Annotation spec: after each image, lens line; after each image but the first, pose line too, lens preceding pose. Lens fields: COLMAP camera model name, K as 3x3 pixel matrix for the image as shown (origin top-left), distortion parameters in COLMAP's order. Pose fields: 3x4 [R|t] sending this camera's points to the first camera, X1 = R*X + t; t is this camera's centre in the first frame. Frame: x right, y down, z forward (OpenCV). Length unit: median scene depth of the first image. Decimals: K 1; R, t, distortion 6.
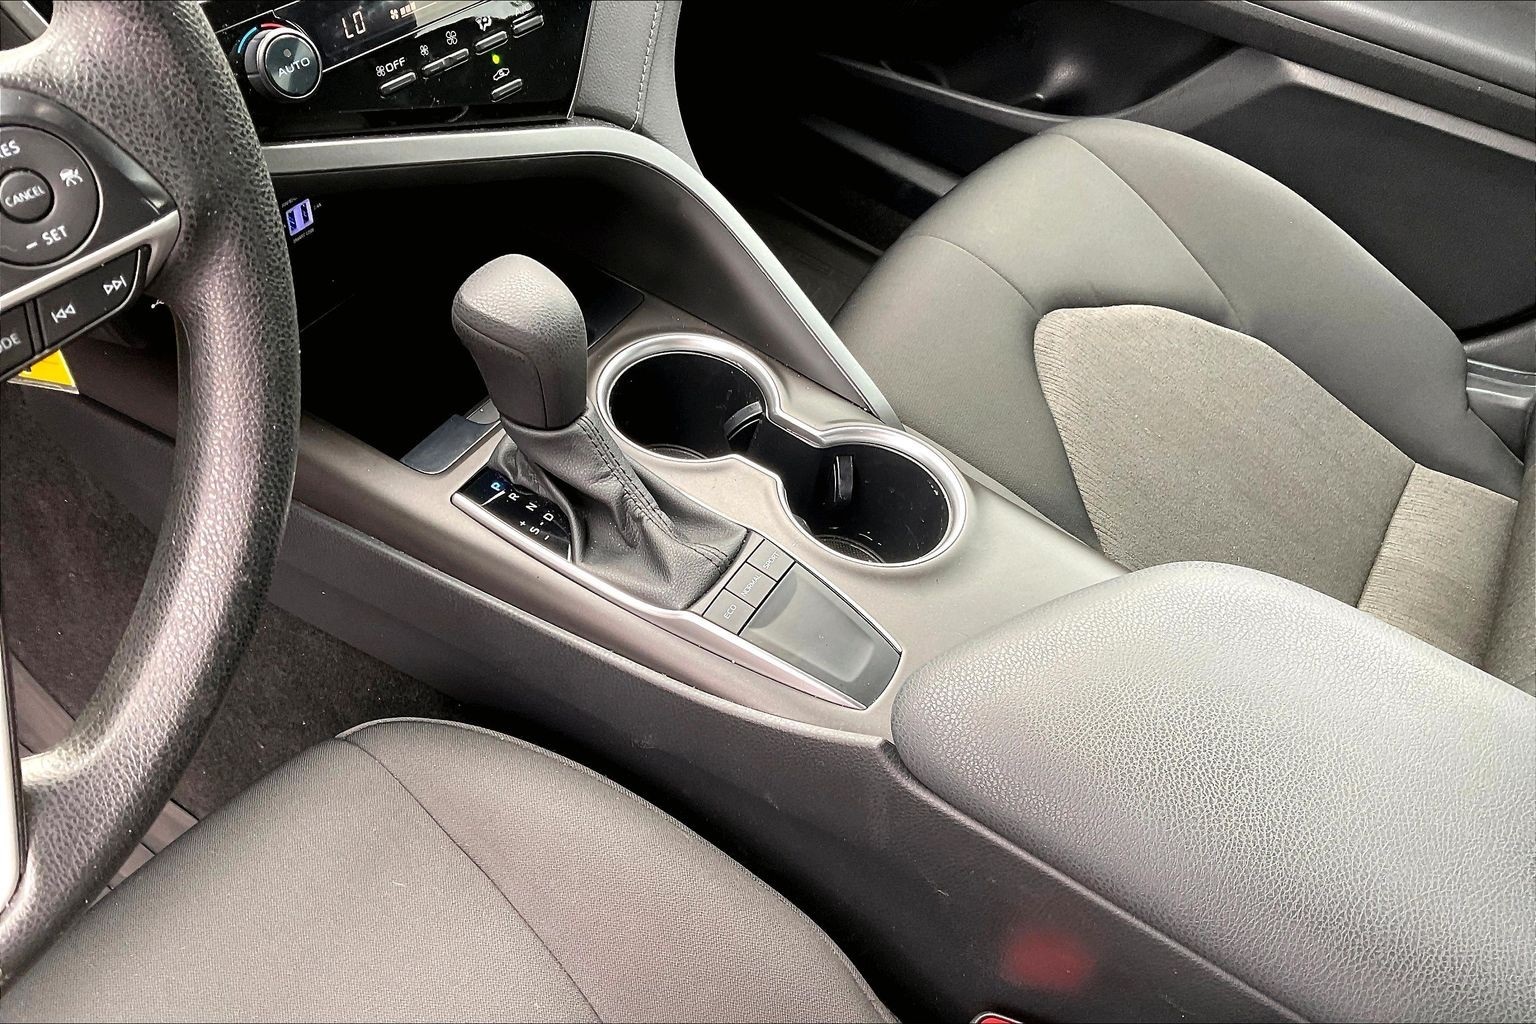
lens RADIAL K [[1261.8, 0, 765.6], [0, 1261.8, 506.0], [0, 0, 1]] dist [0.094708, -0.191988]
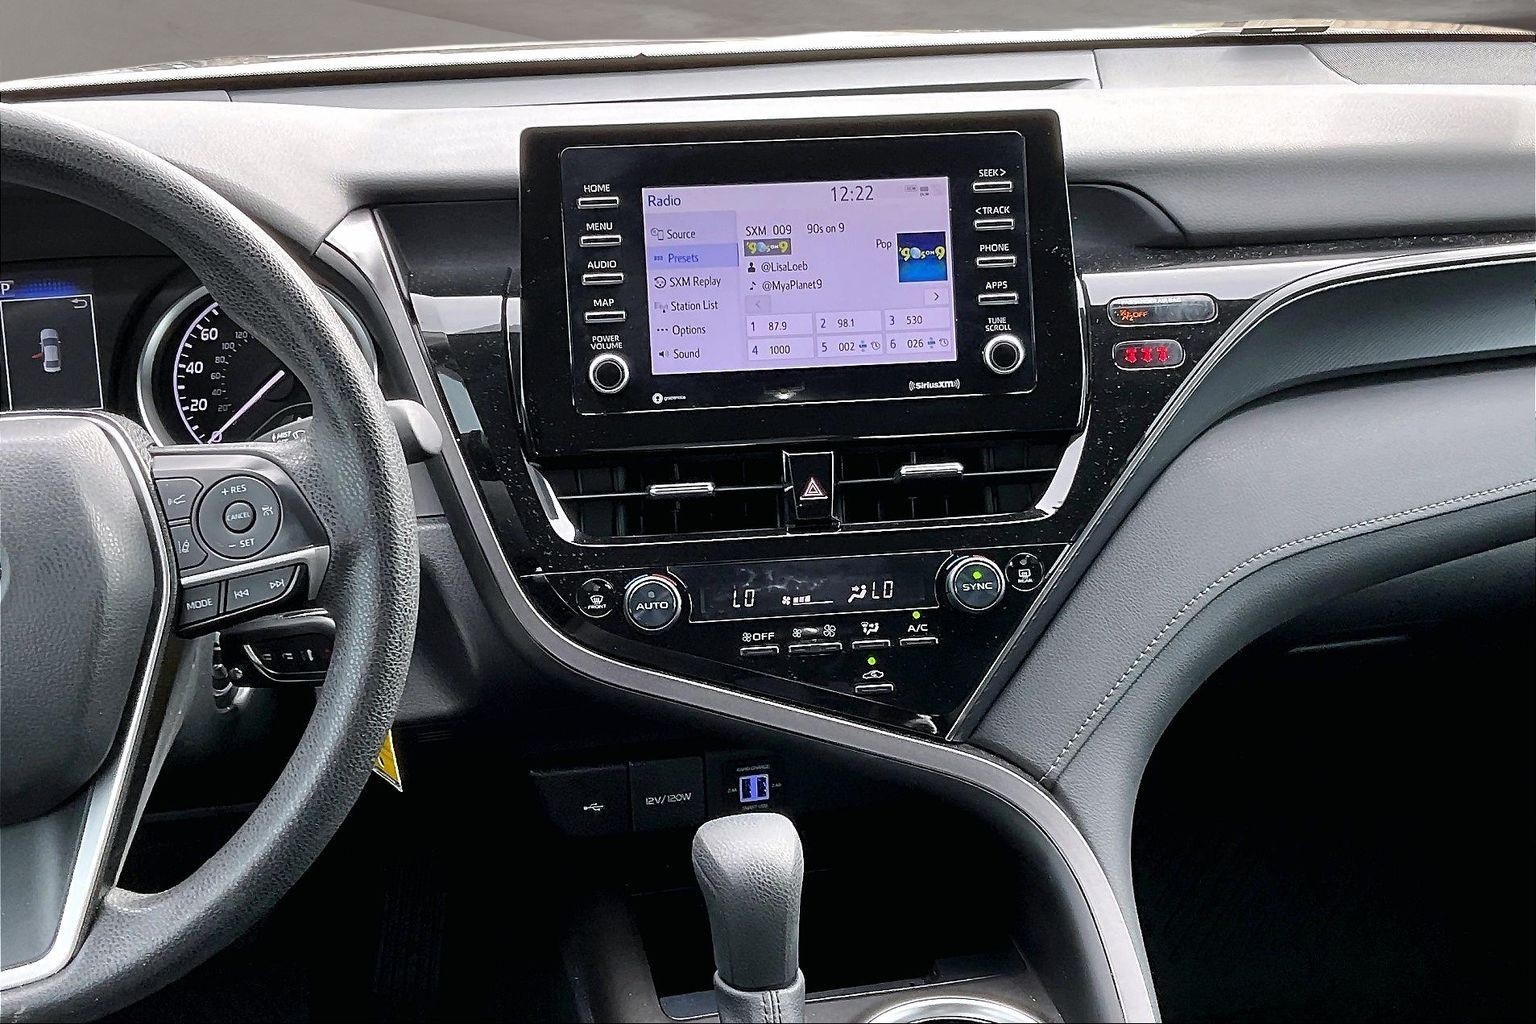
lens RADIAL K [[1837.3, 0, 798.9], [0, 1837.3, 550.5], [0, 0, 1]] dist [0.076950, 0.000000]
pose [[0.678569, 0.102794, -0.727308, 0.858011], [-0.471083, 0.820614, -0.323533, 0.101690], [0.563582, 0.562162, 0.605268, -0.021354]]
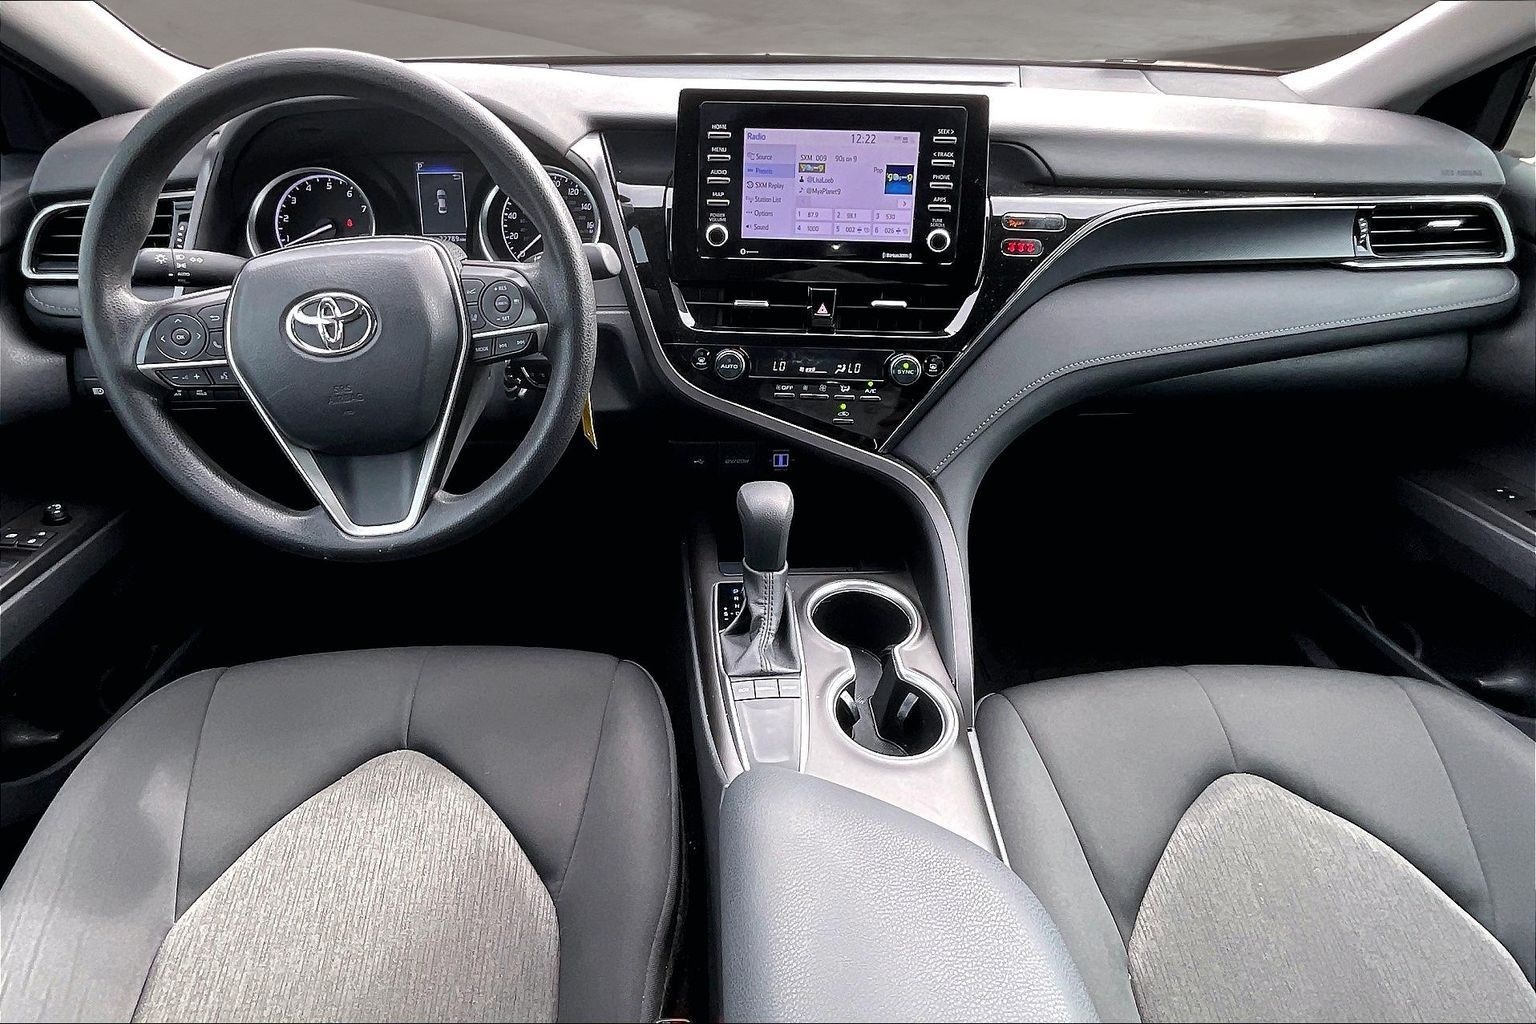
lens RADIAL K [[810.6, 0, 740.8], [0, 810.6, 501.5], [0, 0, 1]] dist [-0.012595, 0.006074]
pose [[0.564081, 0.335583, -0.754452, 0.705641], [-0.578042, 0.812948, -0.070583, -0.045548], [0.589644, 0.475919, 0.652550, 0.144886]]
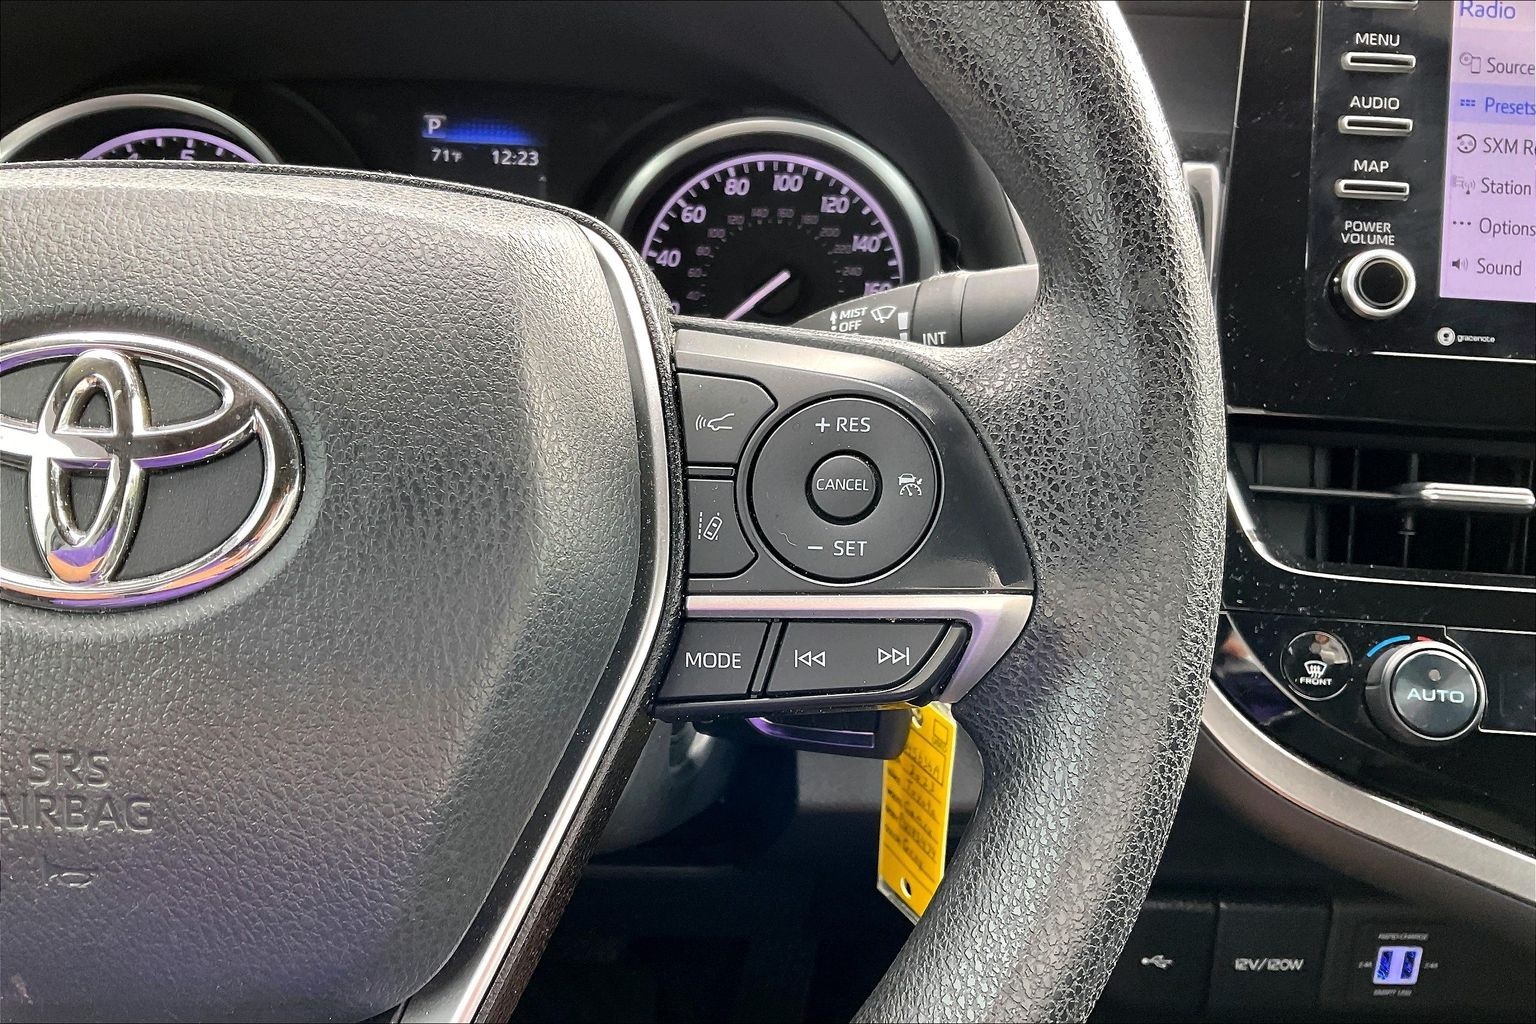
lens RADIAL K [[1261.8, 0, 768.6], [0, 1261.8, 510.5], [0, 0, 1]] dist [0.094708, -0.191988]
pose [[0.548184, 0.139990, -0.824558, -0.014651], [-0.608923, 0.742640, -0.278743, -0.007311], [0.573329, 0.654895, 0.492347, 0.333245]]
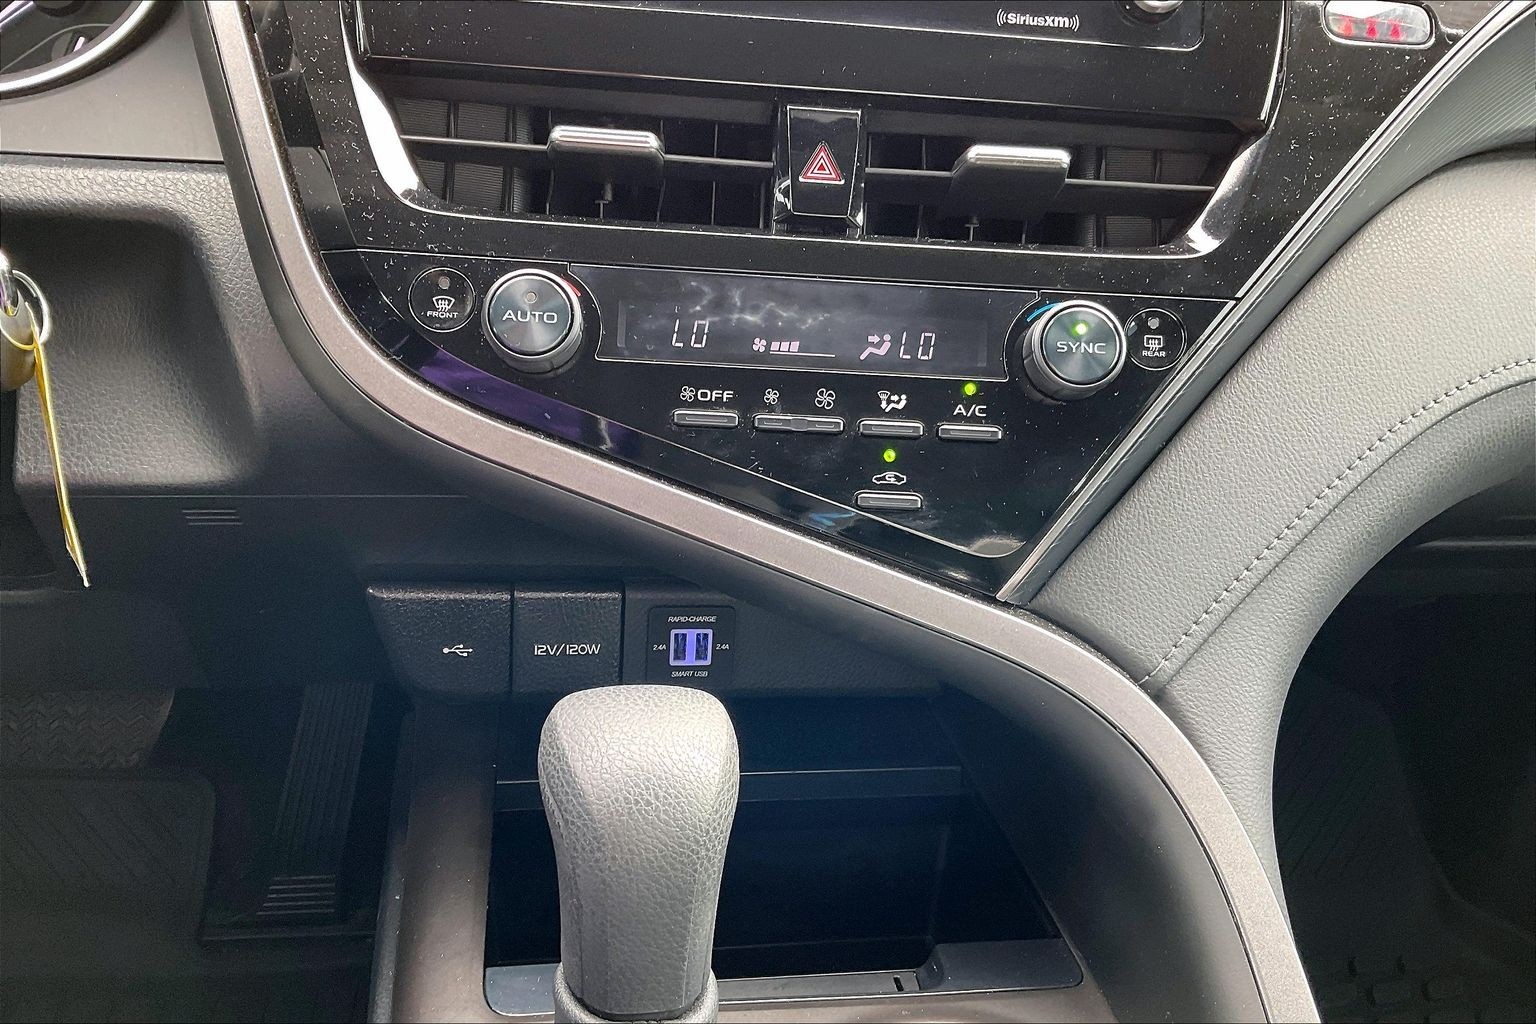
lens RADIAL K [[1261.8, 0, 768.4], [0, 1261.8, 513.4], [0, 0, 1]] dist [0.094708, -0.191988]
pose [[0.651157, 0.181103, -0.737018, 0.226041], [-0.559478, 0.770721, -0.304915, -0.097404], [0.512815, 0.610893, 0.603184, 0.597556]]
